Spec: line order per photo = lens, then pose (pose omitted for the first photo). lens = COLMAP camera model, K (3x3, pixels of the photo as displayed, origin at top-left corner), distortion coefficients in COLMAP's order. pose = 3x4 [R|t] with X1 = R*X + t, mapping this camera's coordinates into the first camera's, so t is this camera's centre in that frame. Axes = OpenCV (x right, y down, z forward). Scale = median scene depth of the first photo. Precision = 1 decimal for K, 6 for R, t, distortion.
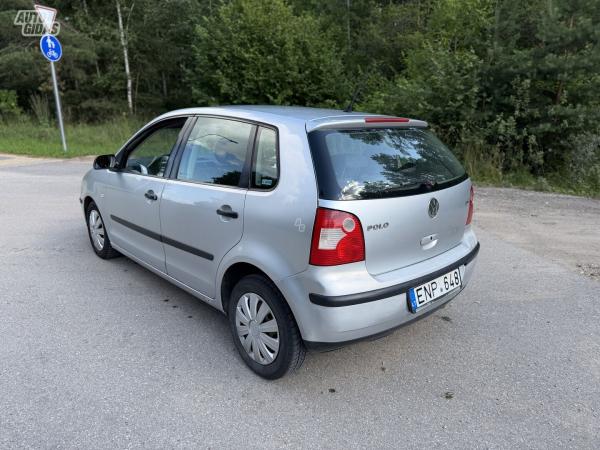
lens RADIAL K [[422.8, 0, 300.2], [0, 422.8, 224.7], [0, 0, 1]] dist [0.001084, -0.013818]
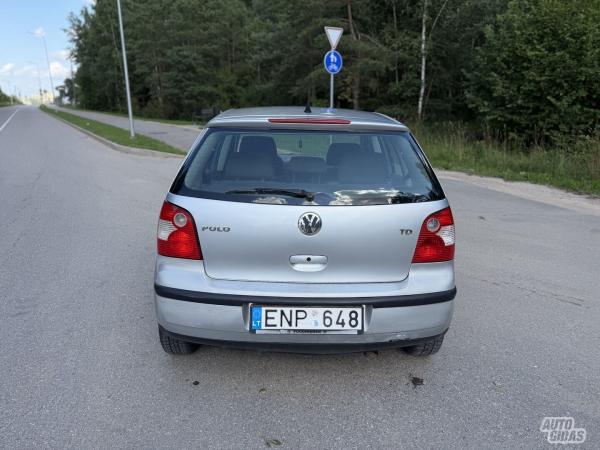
lens RADIAL K [[422.8, 0, 298.5], [0, 422.8, 221.6], [0, 0, 1]] dist [0.001084, -0.013818]
pose [[0.761523, 0.156440, -0.628975, 0.110534], [-0.168884, 0.984805, 0.040469, -0.009910], [0.625749, 0.075406, 0.776371, 0.043275]]
